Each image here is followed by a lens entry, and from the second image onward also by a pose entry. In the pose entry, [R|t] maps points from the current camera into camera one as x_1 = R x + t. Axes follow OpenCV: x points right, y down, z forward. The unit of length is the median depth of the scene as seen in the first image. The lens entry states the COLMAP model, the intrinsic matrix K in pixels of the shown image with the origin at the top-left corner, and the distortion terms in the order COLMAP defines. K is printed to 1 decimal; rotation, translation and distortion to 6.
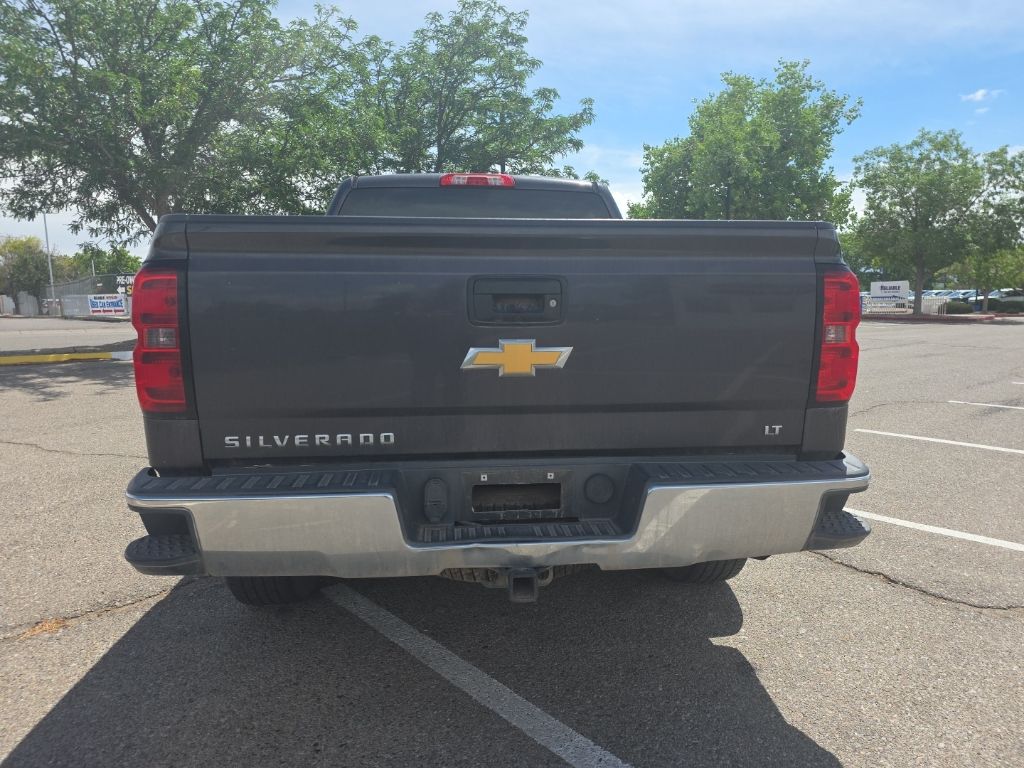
lens RADIAL K [[704.2, 0, 512.0], [0, 704.2, 384.0], [0, 0, 1]] dist [0.060170, -0.041263]
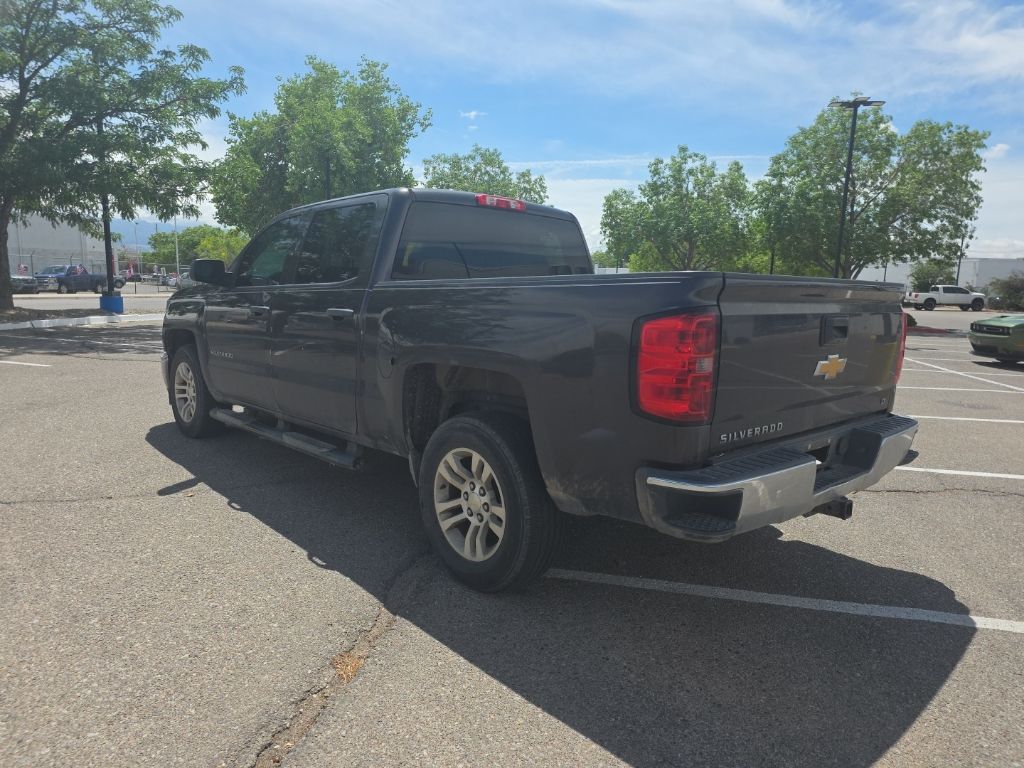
lens RADIAL K [[712.2, 0, 497.0], [0, 712.2, 397.9], [0, 0, 1]] dist [0.051431, -0.049853]
pose [[0.801543, -0.063709, 0.594534, -0.130524], [0.033626, 0.997537, 0.061559, -0.007996], [-0.596991, -0.029351, 0.801711, 0.013321]]
